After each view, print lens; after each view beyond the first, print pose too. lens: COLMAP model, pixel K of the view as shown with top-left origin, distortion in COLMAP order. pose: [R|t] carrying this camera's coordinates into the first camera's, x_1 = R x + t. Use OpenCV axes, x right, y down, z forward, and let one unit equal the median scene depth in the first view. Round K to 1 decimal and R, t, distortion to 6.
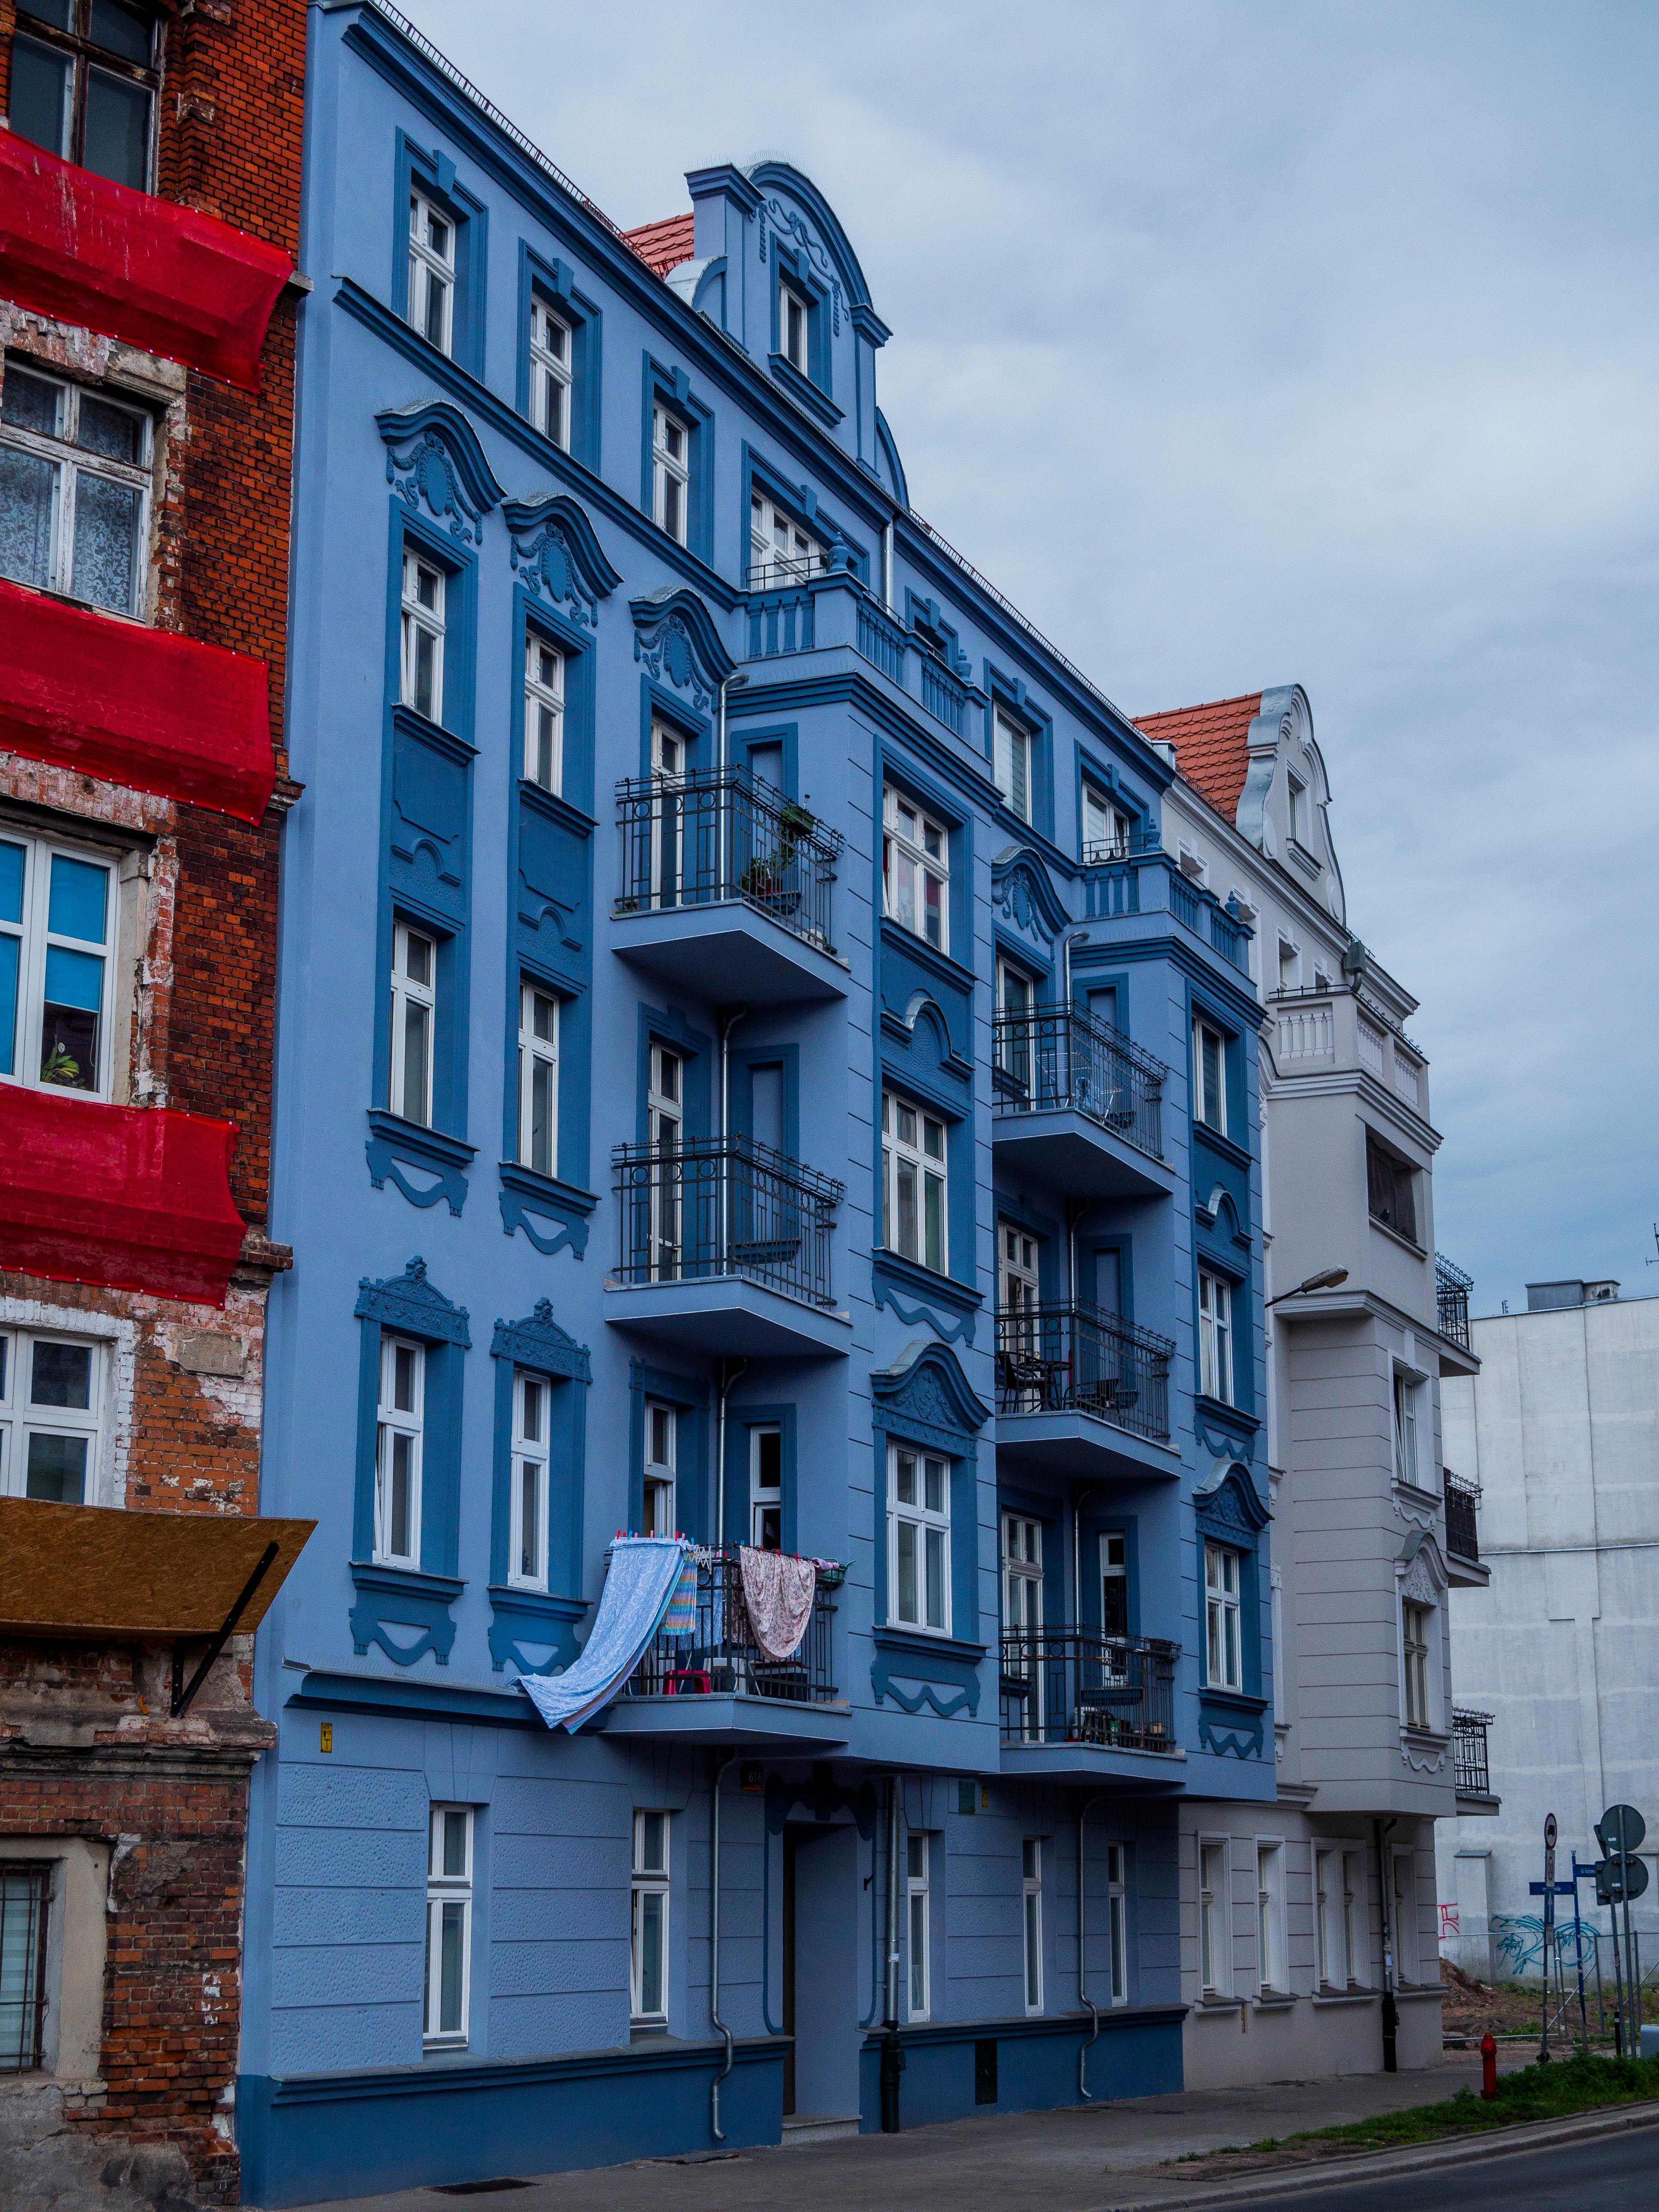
lens RADIAL K [[3245.4, 0, 829.5], [0, 3245.4, 1106.0], [0, 0, 1]] dist [0.008767, -0.006399]
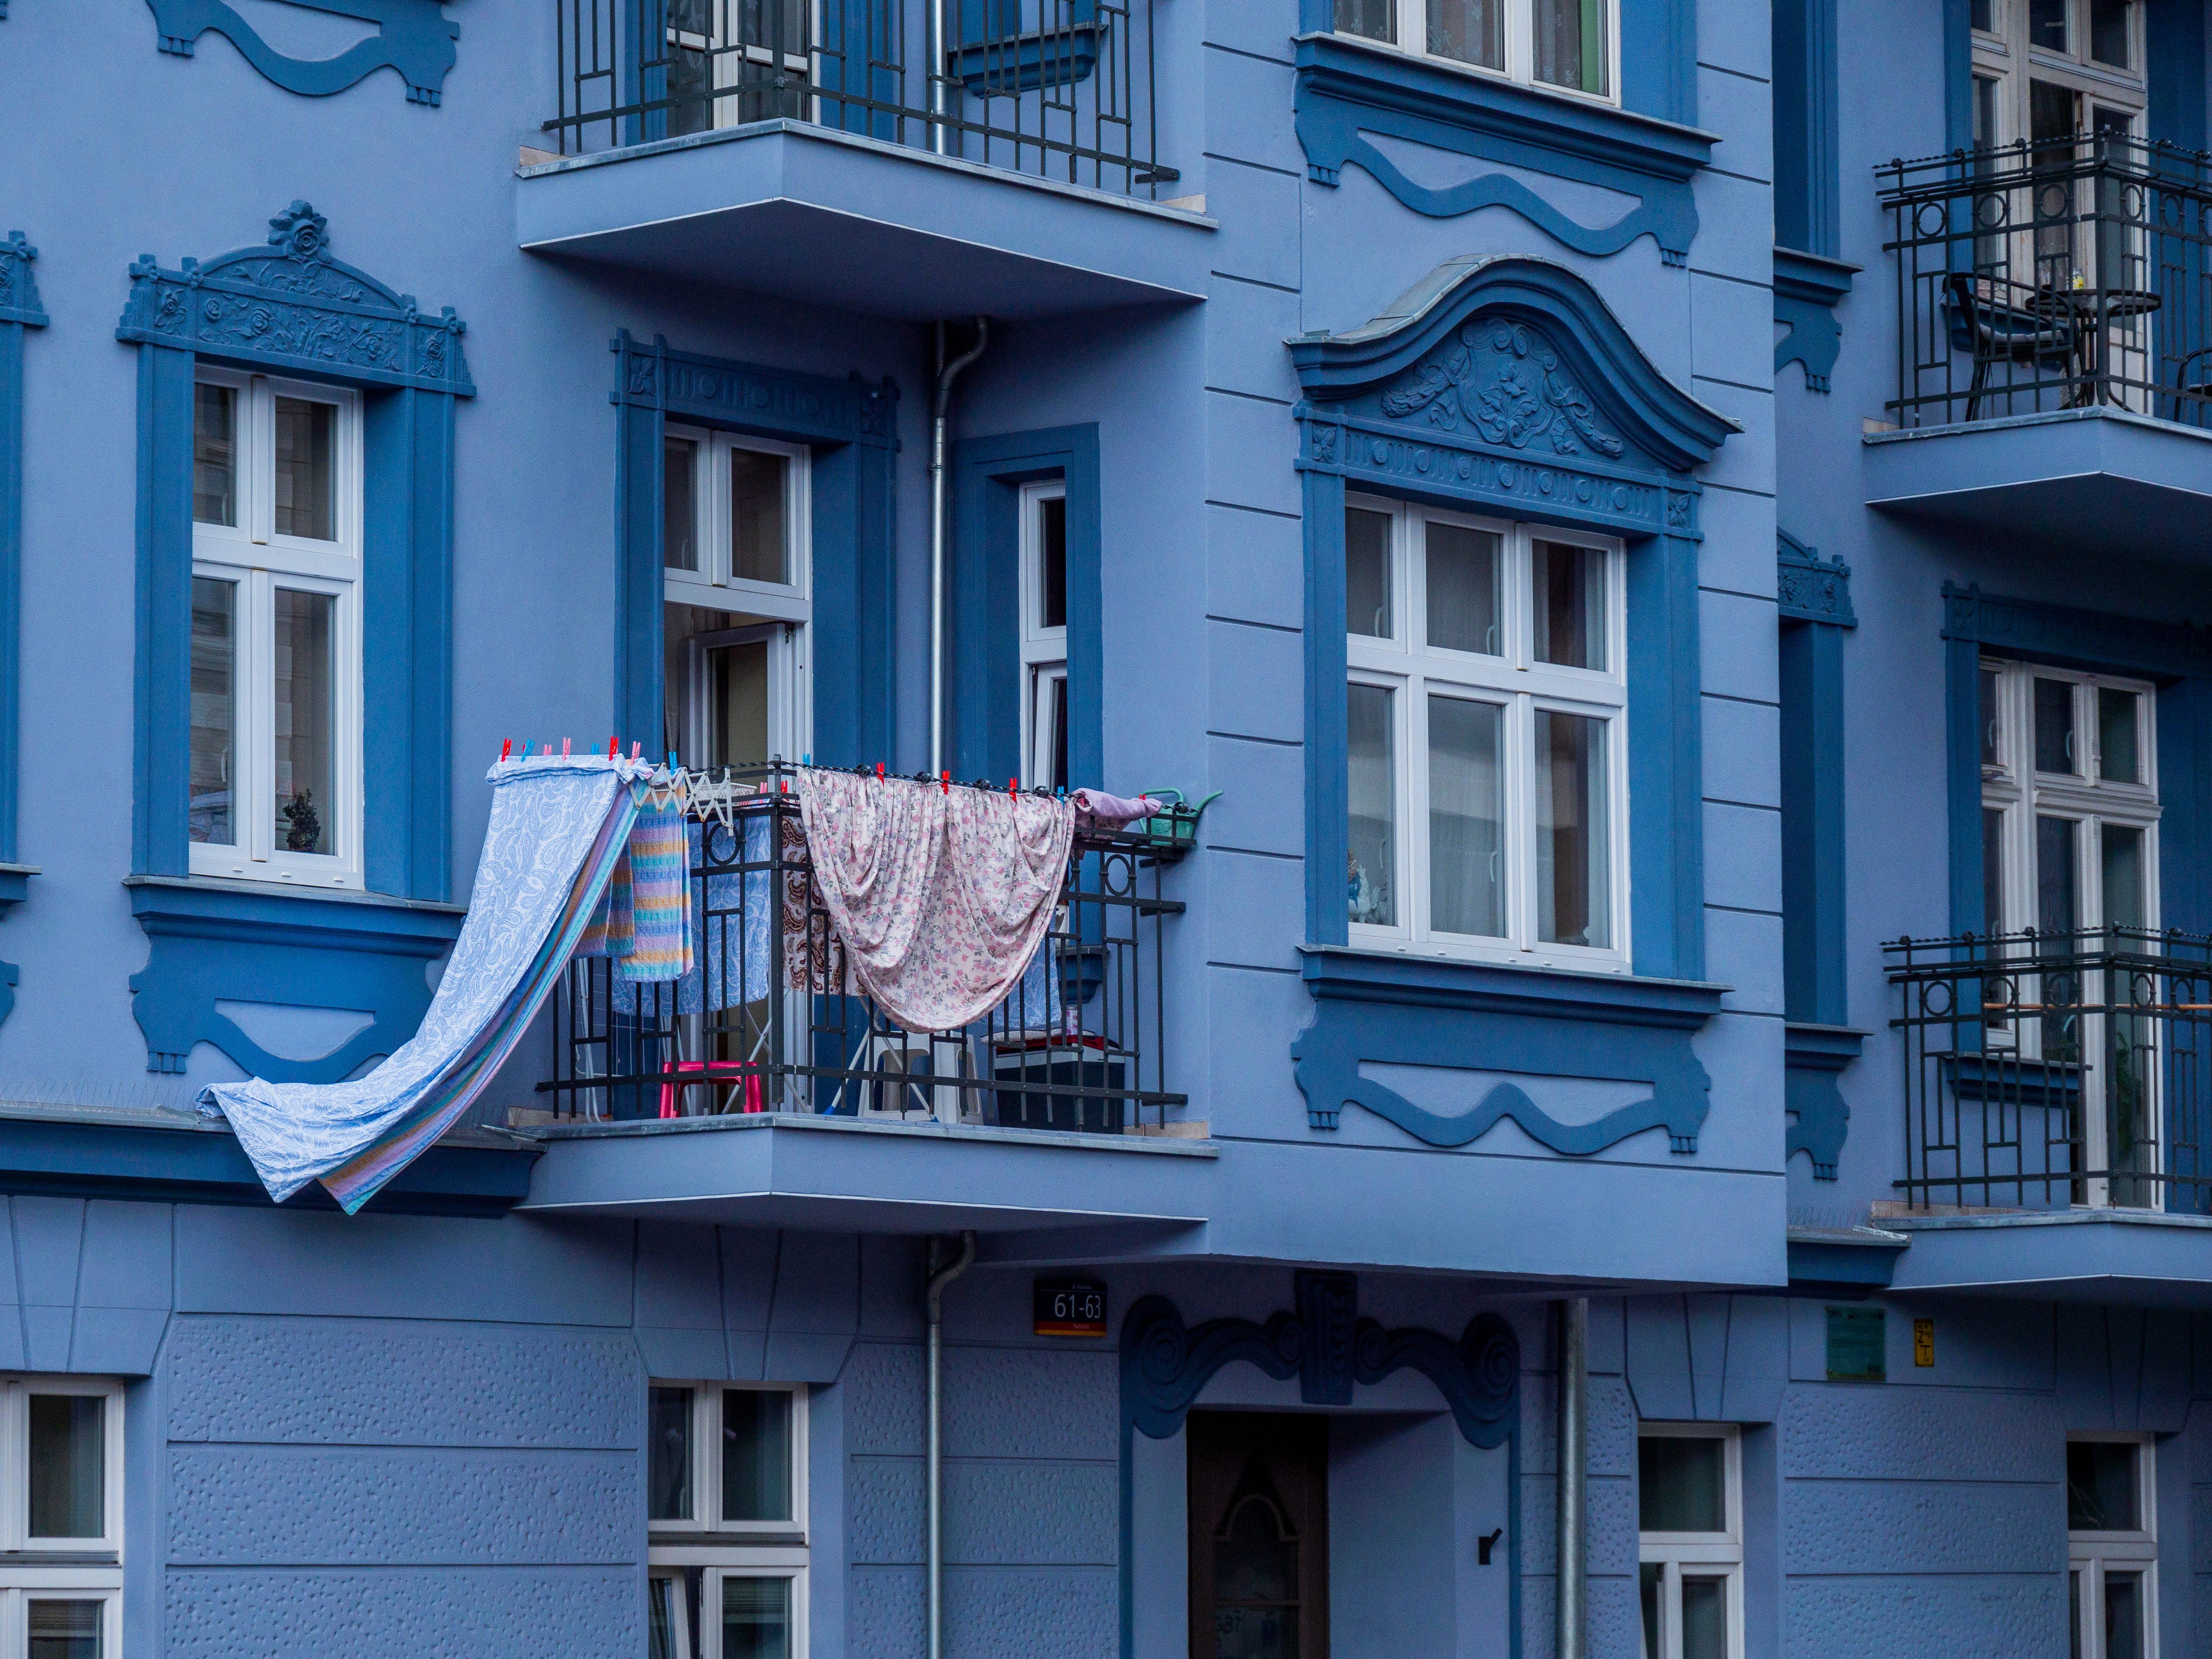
lens RADIAL K [[6954.4, 0, 1106.0], [0, 6954.4, 829.5], [0, 0, 1]] dist [0.041367, 1.957577]
pose [[0.943672, -0.029844, -0.329535, 0.290834], [0.075357, 0.989137, 0.126213, 0.031557], [0.322188, -0.143937, 0.935669, 0.163058]]
